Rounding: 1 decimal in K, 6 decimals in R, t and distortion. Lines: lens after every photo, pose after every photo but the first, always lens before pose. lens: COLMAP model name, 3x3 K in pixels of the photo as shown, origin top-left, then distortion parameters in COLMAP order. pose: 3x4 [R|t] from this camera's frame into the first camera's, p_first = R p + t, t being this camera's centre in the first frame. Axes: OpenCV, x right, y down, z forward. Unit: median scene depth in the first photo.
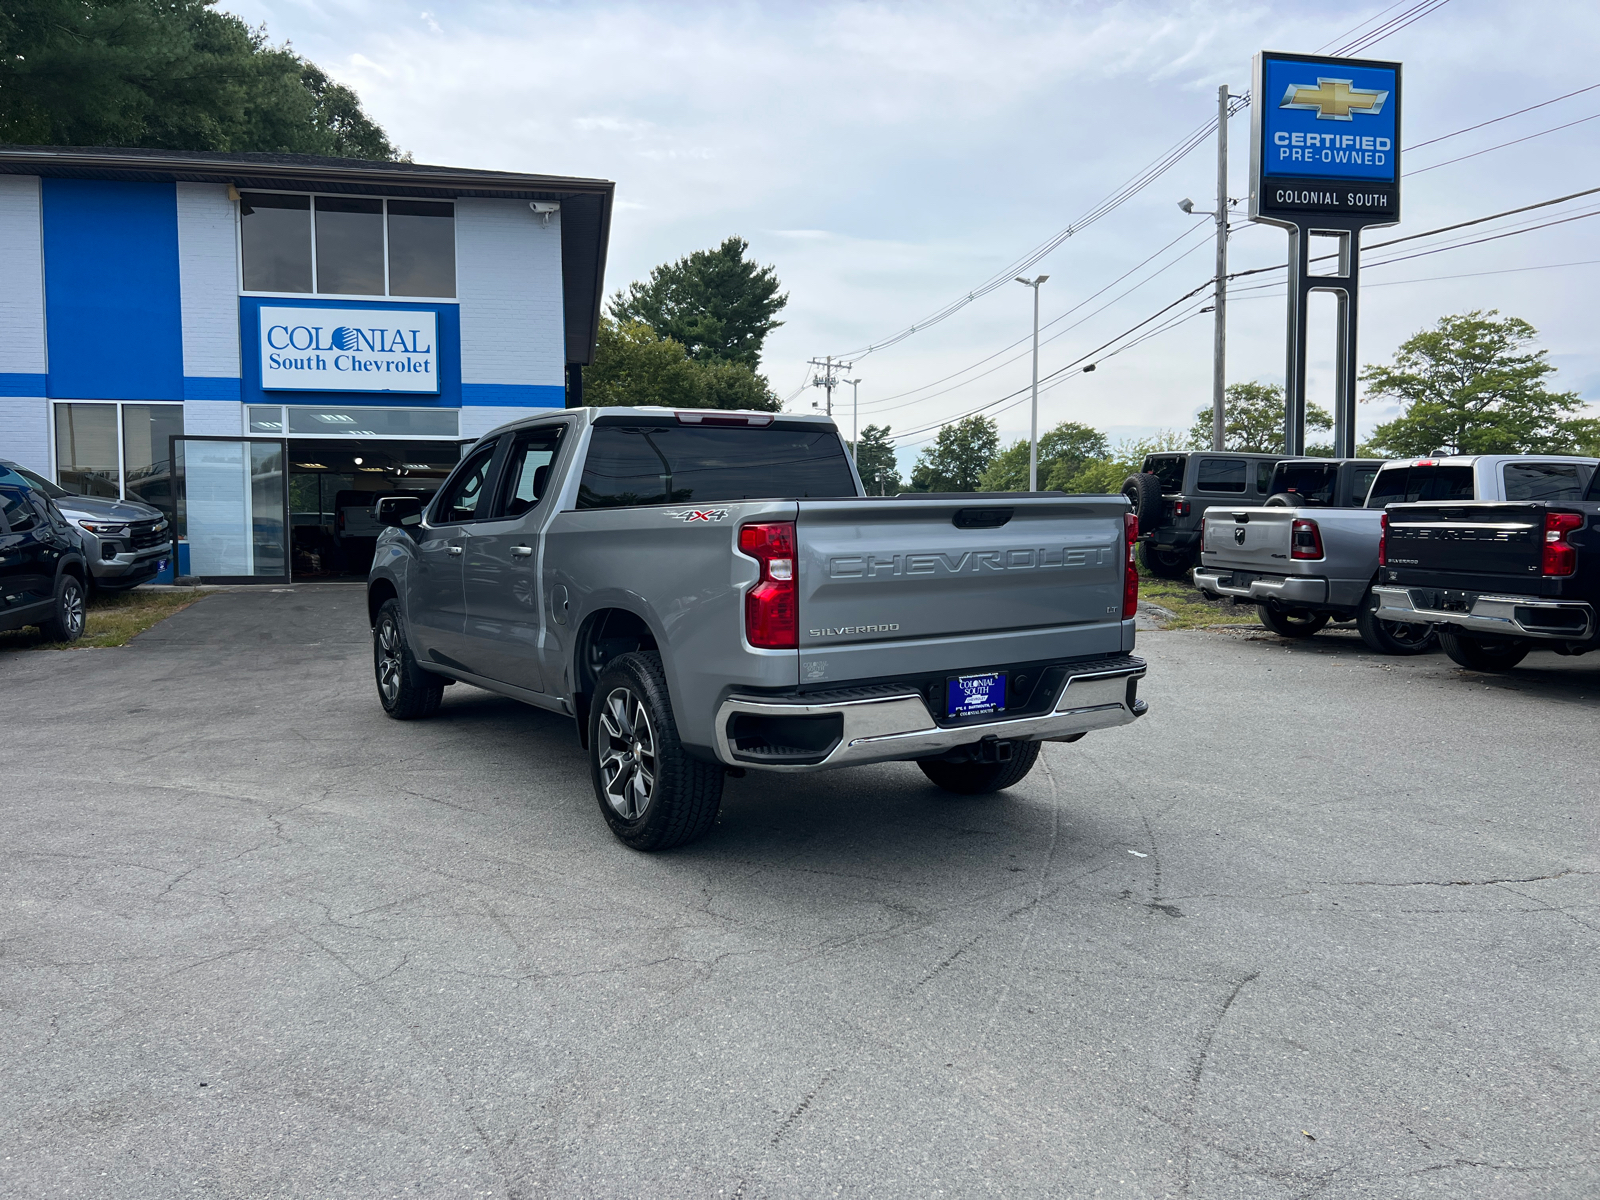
lens RADIAL K [[1207.3, 0, 789.7], [0, 1207.3, 608.4], [0, 0, 1]] dist [0.048677, -0.055972]
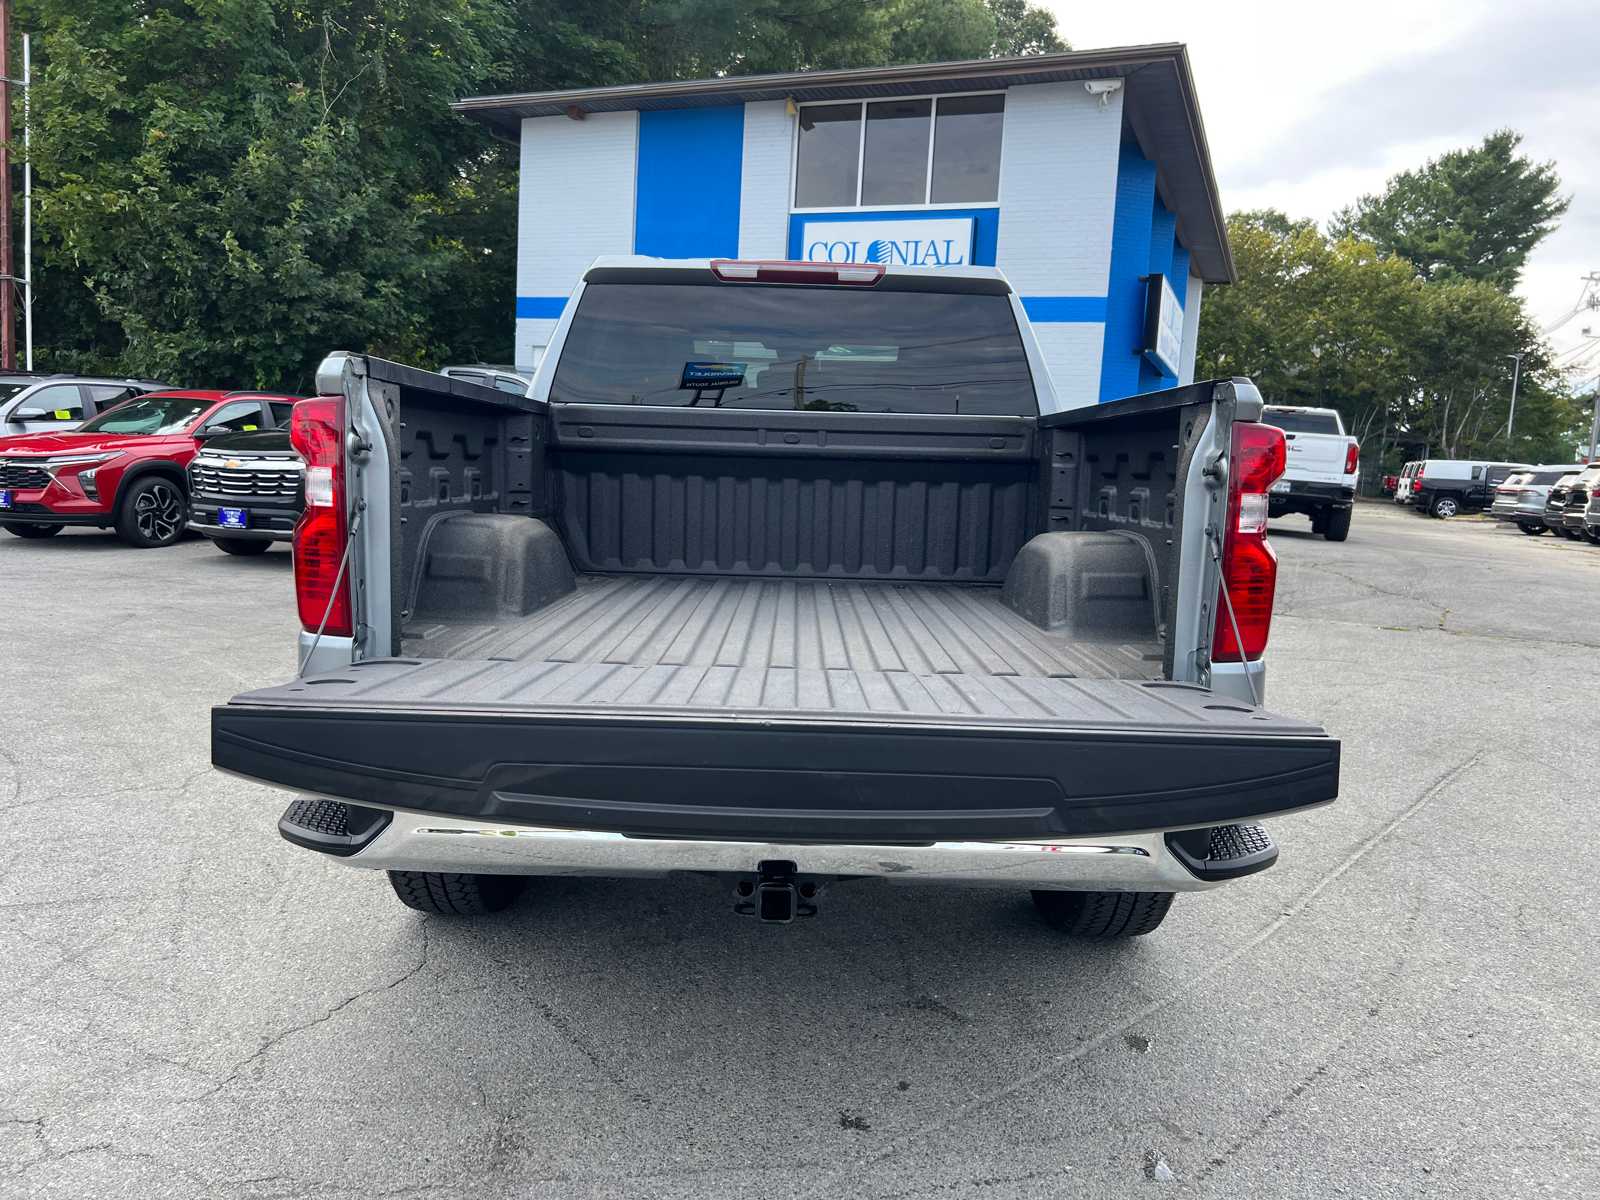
lens RADIAL K [[1207.3, 0, 793.2], [0, 1207.3, 606.7], [0, 0, 1]] dist [0.048677, -0.055972]
pose [[0.841858, 0.110325, -0.528303, 0.108239], [-0.084895, 0.993767, 0.072247, -0.008241], [0.532981, -0.015972, 0.845977, 0.149550]]
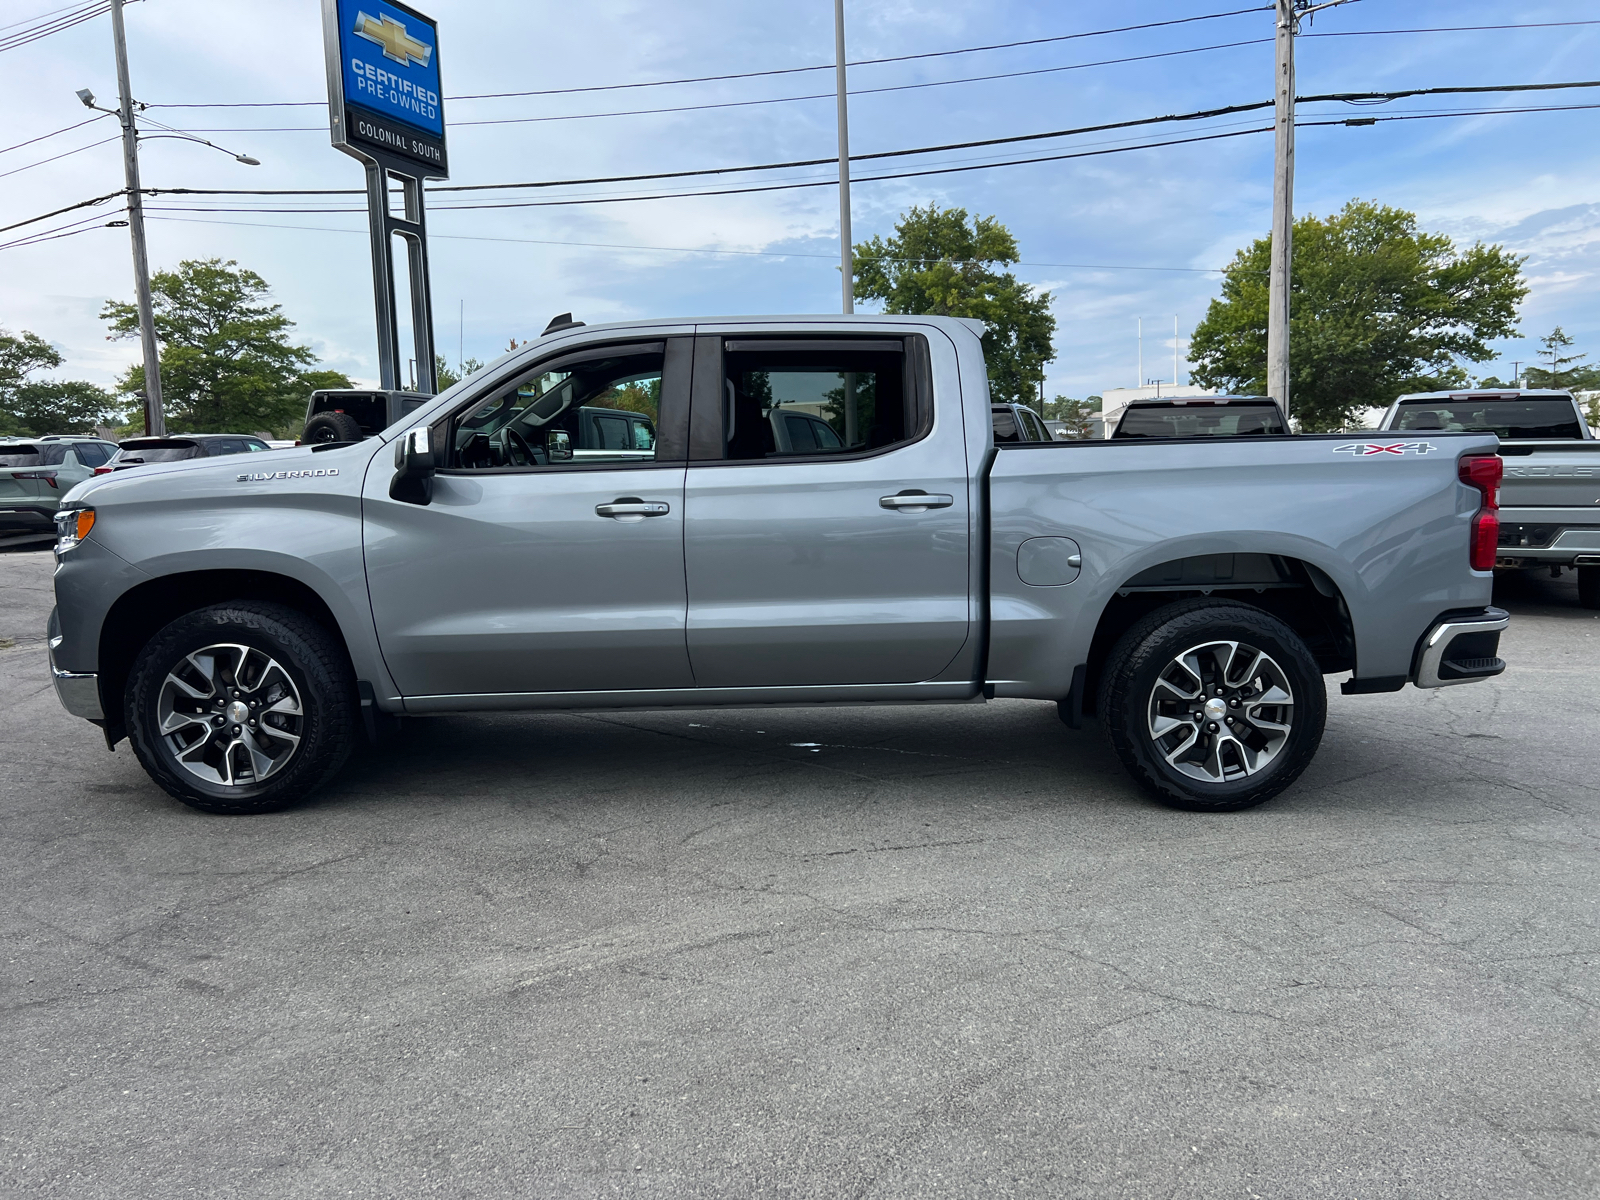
lens RADIAL K [[1207.3, 0, 791.5], [0, 1207.3, 610.3], [0, 0, 1]] dist [0.048677, -0.055972]
pose [[0.535614, -0.108387, 0.837479, -0.301234], [0.069794, 0.994018, 0.084009, -0.015881], [-0.841574, 0.013455, 0.539974, 0.217833]]
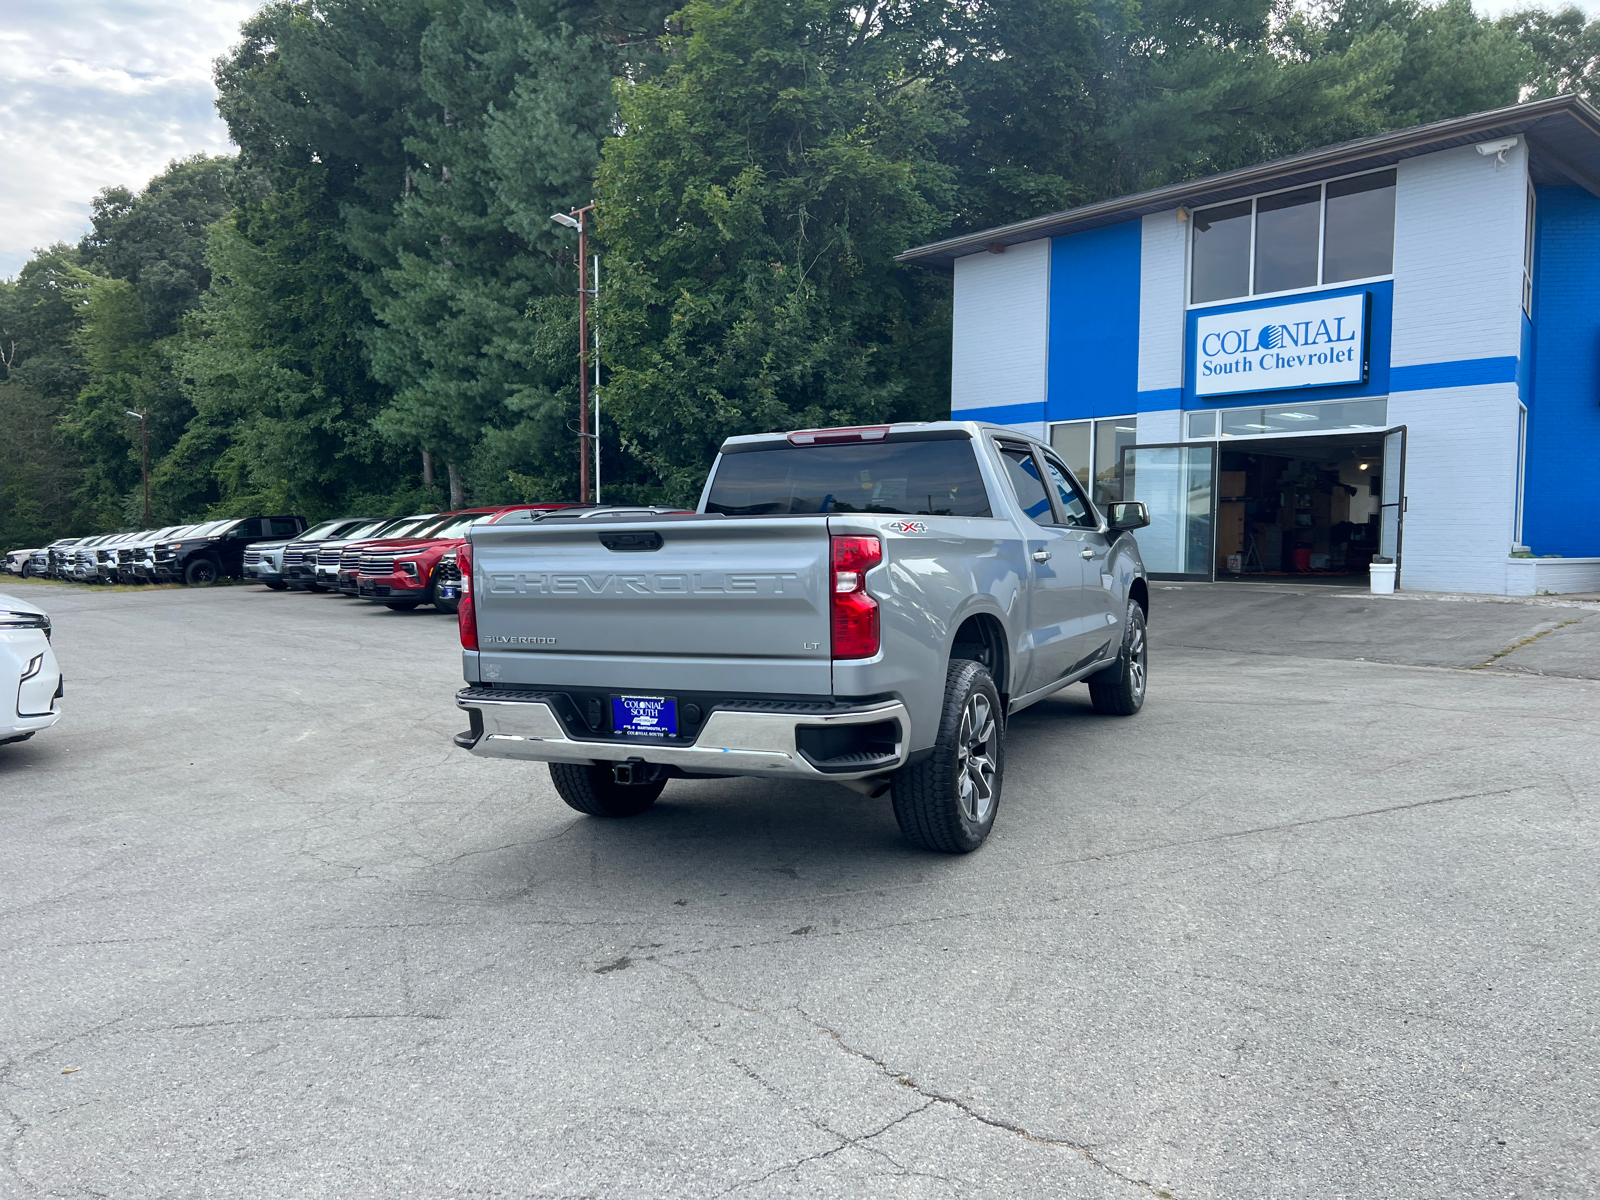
lens RADIAL K [[1207.3, 0, 787.5], [0, 1207.3, 608.2], [0, 0, 1]] dist [0.048677, -0.055972]
pose [[0.522523, 0.055805, -0.850797, 0.276481], [-0.050709, 0.998123, 0.034325, -0.015260], [0.851116, 0.025208, 0.524372, 0.148051]]
